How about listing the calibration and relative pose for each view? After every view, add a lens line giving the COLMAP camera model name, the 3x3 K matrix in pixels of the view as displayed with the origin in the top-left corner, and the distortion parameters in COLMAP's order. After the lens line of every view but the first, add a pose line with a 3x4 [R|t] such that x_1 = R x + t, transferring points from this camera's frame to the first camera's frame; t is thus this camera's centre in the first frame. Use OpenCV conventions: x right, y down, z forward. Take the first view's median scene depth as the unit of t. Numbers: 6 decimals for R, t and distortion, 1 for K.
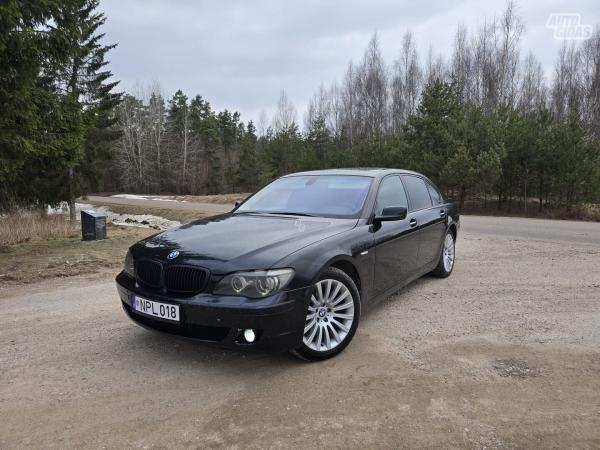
lens RADIAL K [[396.4, 0, 296.5], [0, 396.4, 226.5], [0, 0, 1]] dist [0.072758, -0.070272]
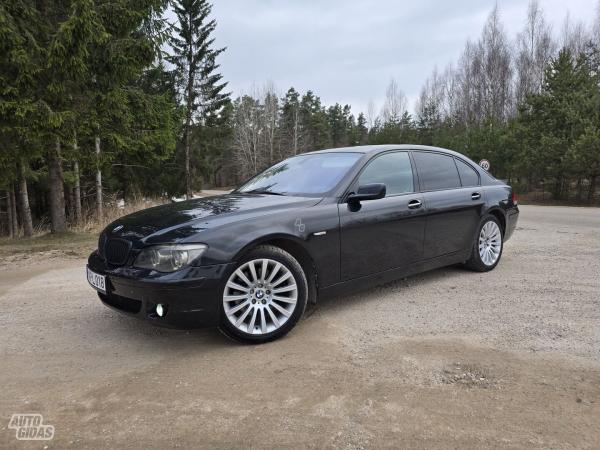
lens RADIAL K [[396.4, 0, 296.5], [0, 396.4, 226.5], [0, 0, 1]] dist [0.072758, -0.070272]
pose [[0.963365, 0.018673, -0.267542, 0.109862], [-0.014104, 0.999720, 0.018989, 0.010362], [0.267822, -0.014520, 0.963359, 0.032857]]
